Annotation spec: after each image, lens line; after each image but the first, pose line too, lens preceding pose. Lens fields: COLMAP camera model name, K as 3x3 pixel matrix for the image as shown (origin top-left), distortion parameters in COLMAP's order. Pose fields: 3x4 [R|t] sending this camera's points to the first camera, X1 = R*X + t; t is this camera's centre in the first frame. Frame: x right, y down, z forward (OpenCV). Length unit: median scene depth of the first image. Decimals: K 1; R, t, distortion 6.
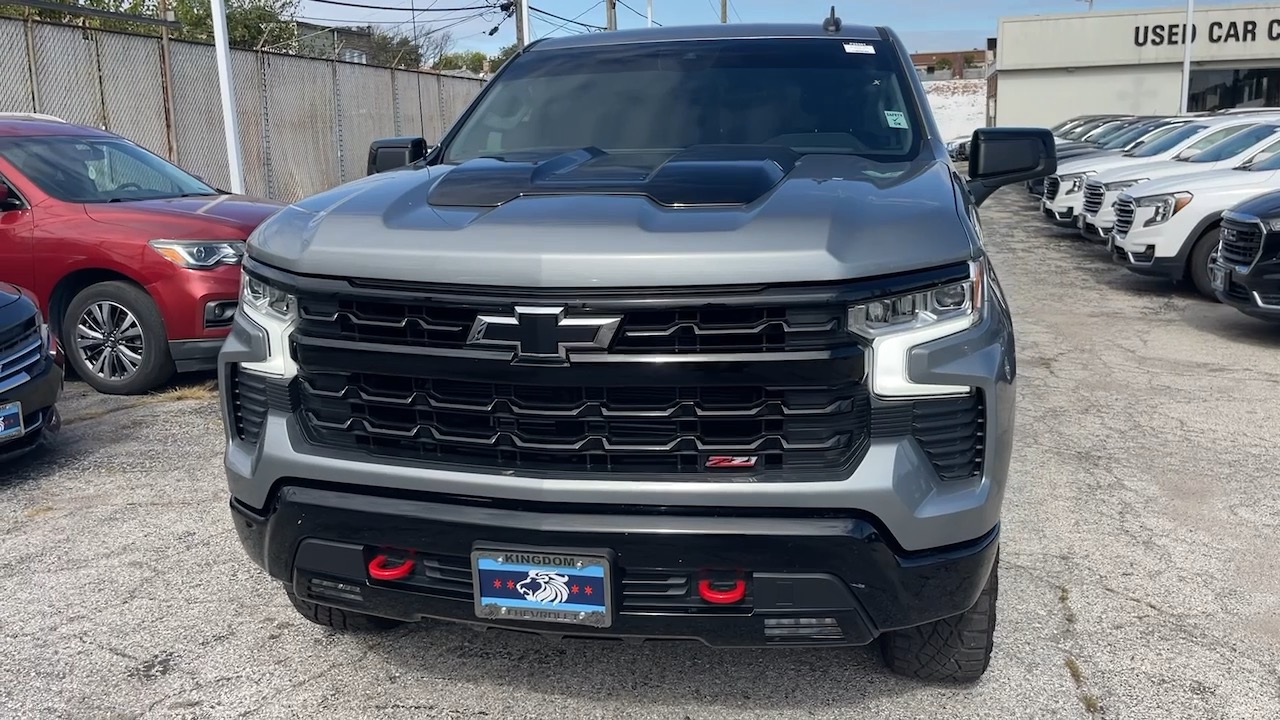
lens RADIAL K [[1117.2, 0, 636.4], [0, 1117.2, 353.2], [0, 0, 1]] dist [0.045061, -0.039129]
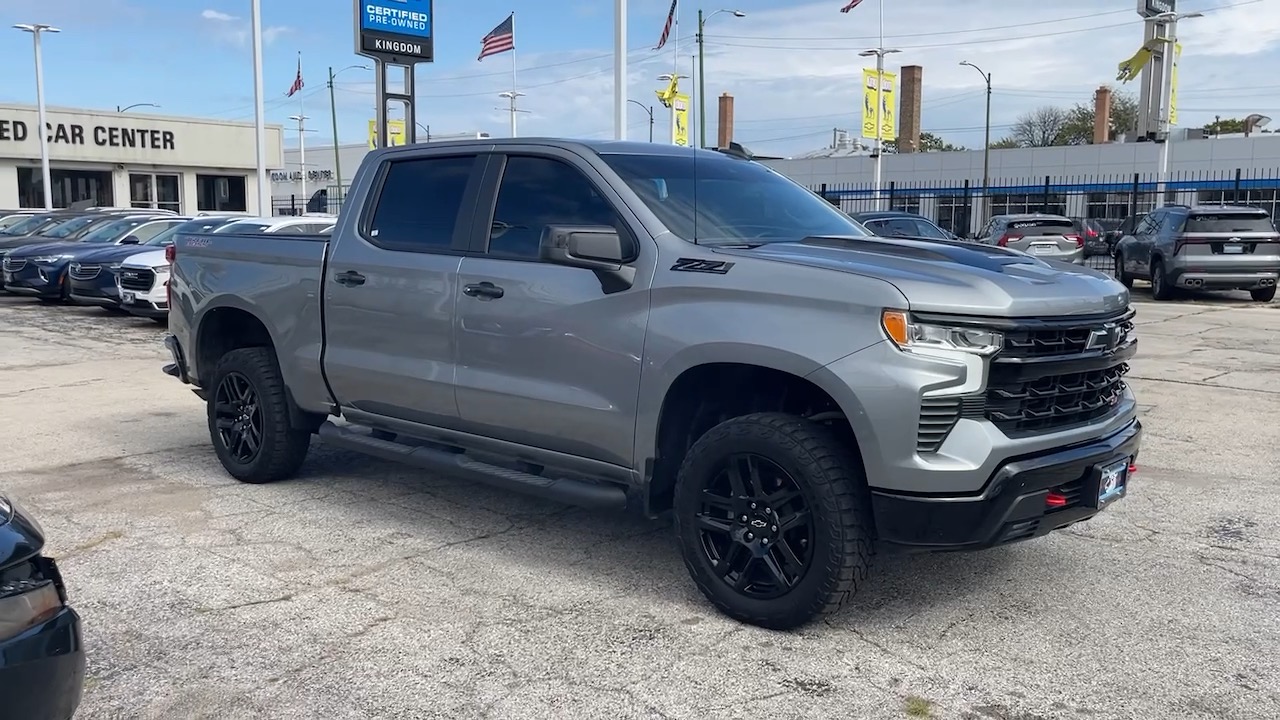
lens RADIAL K [[1117.2, 0, 643.9], [0, 1117.2, 356.7], [0, 0, 1]] dist [0.045061, -0.039129]
pose [[0.477435, -0.075843, 0.875388, -1.156808], [0.146533, 0.989189, 0.005784, -0.062029], [-0.866362, 0.125512, 0.483387, 0.444501]]
